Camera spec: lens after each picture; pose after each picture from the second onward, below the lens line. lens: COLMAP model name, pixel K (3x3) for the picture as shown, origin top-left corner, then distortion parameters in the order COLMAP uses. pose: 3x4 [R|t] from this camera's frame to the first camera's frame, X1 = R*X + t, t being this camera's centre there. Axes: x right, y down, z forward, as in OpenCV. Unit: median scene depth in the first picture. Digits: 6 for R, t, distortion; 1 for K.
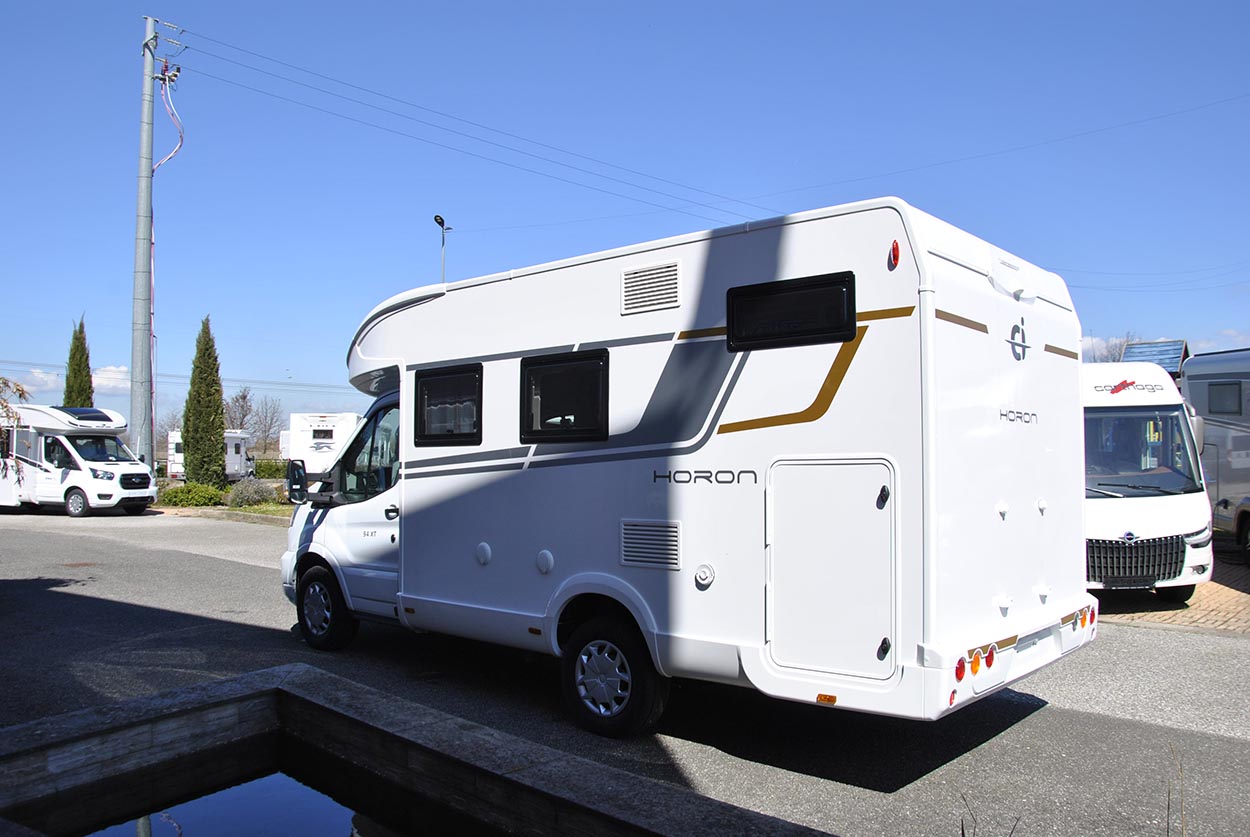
lens RADIAL K [[998.2, 0, 625.0], [0, 998.2, 418.5], [0, 0, 1]] dist [-0.128416, 0.005153]
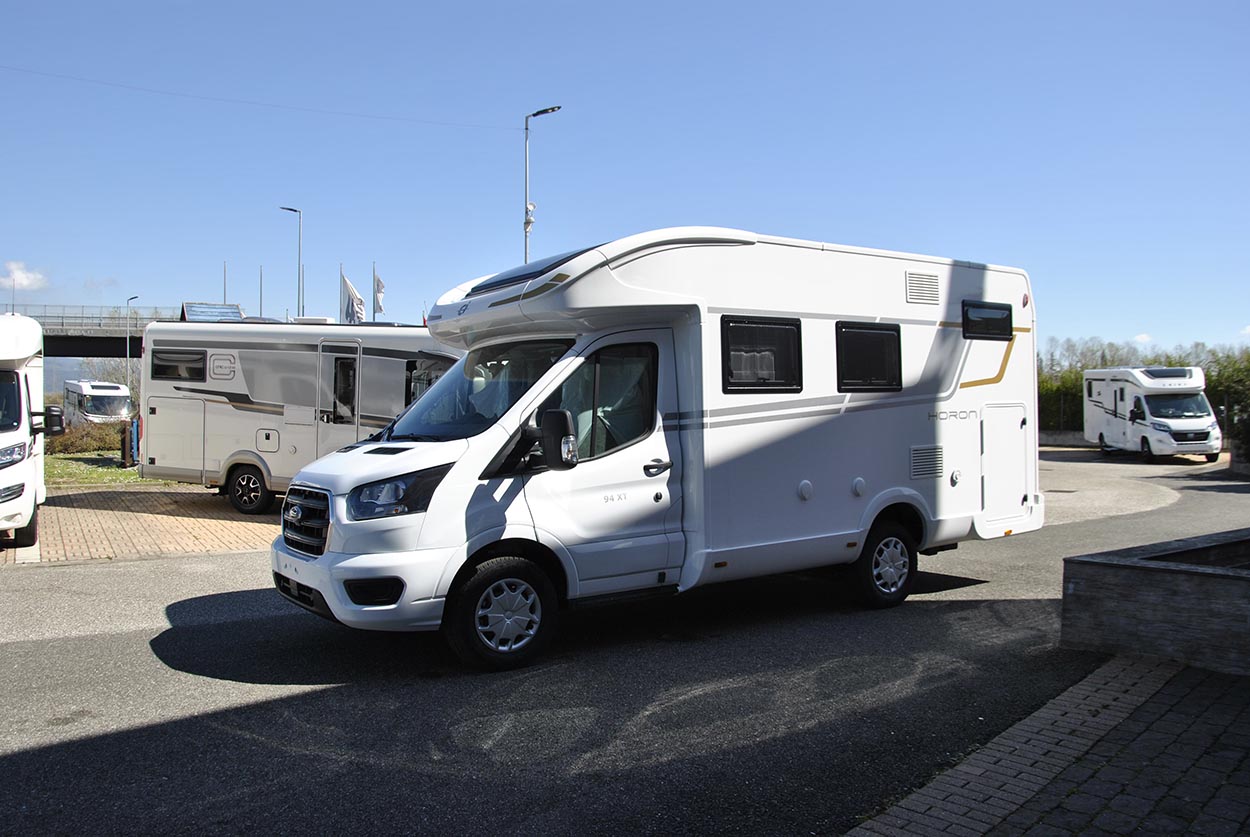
lens RADIAL K [[998.2, 0, 625.0], [0, 998.2, 418.5], [0, 0, 1]] dist [-0.128416, 0.005153]
pose [[0.200919, -0.014447, 0.979501, -1.371728], [-0.029711, 0.999341, 0.020834, 0.040870], [-0.979157, -0.033288, 0.200357, 1.049268]]
